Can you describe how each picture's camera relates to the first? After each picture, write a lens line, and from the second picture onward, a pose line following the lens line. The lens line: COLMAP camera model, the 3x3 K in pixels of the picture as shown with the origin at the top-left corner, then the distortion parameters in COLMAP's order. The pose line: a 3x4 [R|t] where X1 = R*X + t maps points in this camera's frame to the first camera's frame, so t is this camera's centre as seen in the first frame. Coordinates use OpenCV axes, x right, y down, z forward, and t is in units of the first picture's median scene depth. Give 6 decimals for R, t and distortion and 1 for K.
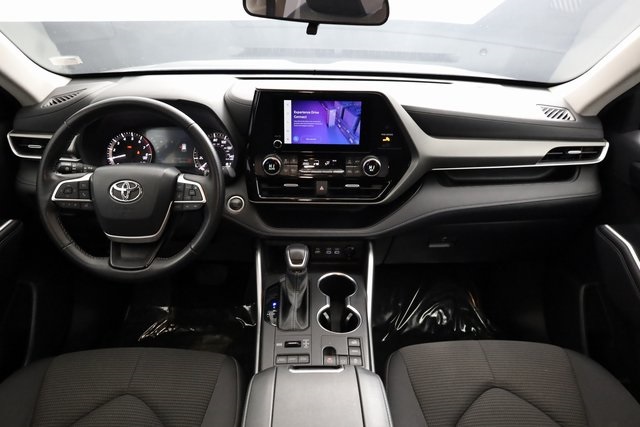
lens RADIAL K [[440.7, 0, 320.1], [0, 440.7, 211.8], [0, 0, 1]] dist [-0.020252, -0.003737]
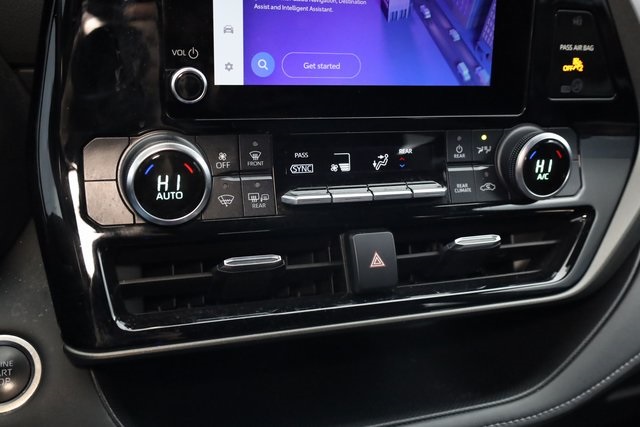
lens RADIAL K [[660.2, 0, 321.2], [0, 660.2, 215.0], [0, 0, 1]] dist [-0.008433, 0.000000]
pose [[0.949316, -0.076789, 0.304801, -0.139142], [0.112389, 0.988518, -0.101003, -0.045478], [-0.293545, 0.130140, 0.947045, 0.661022]]
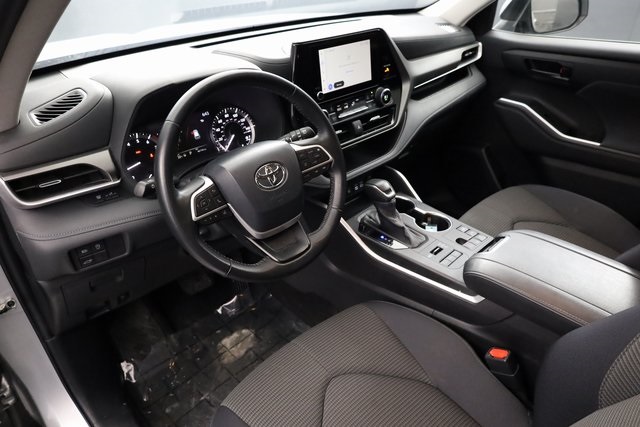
lens RADIAL K [[440.7, 0, 321.3], [0, 440.7, 216.8], [0, 0, 1]] dist [-0.020252, -0.003737]
pose [[0.737667, -0.386807, 0.553379, -0.753453], [0.337563, 0.921121, 0.193876, -0.092344], [-0.584721, 0.043784, 0.810052, 0.193342]]
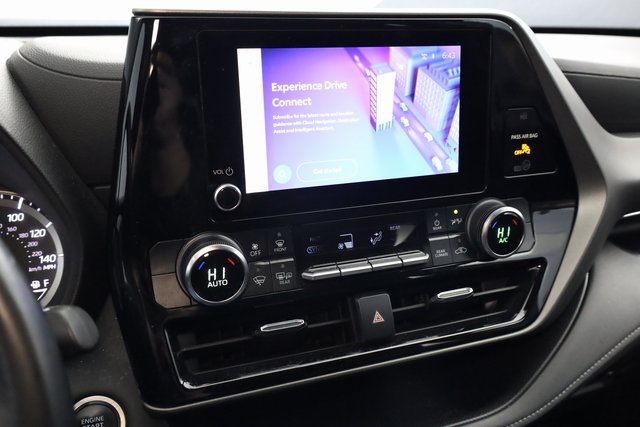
lens RADIAL K [[577.6, 0, 323.5], [0, 577.6, 211.3], [0, 0, 1]] dist [-0.014753, 0.010236]
pose [[0.942219, -0.123468, 0.311414, -0.156256], [0.165072, 0.980028, -0.110889, -0.090236], [-0.291503, 0.155887, 0.943782, 0.611024]]
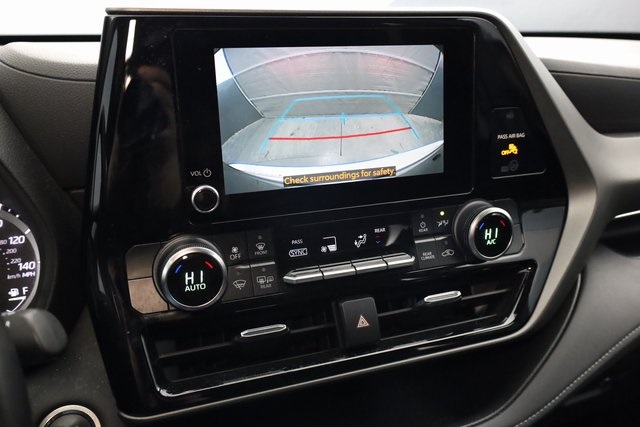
lens RADIAL K [[577.6, 0, 322.7], [0, 577.6, 210.5], [0, 0, 1]] dist [-0.014753, 0.010236]
pose [[0.941926, -0.126336, 0.311152, -0.141452], [0.175204, 0.975319, -0.134376, -0.081415], [-0.286495, 0.181087, 0.940812, 0.616822]]
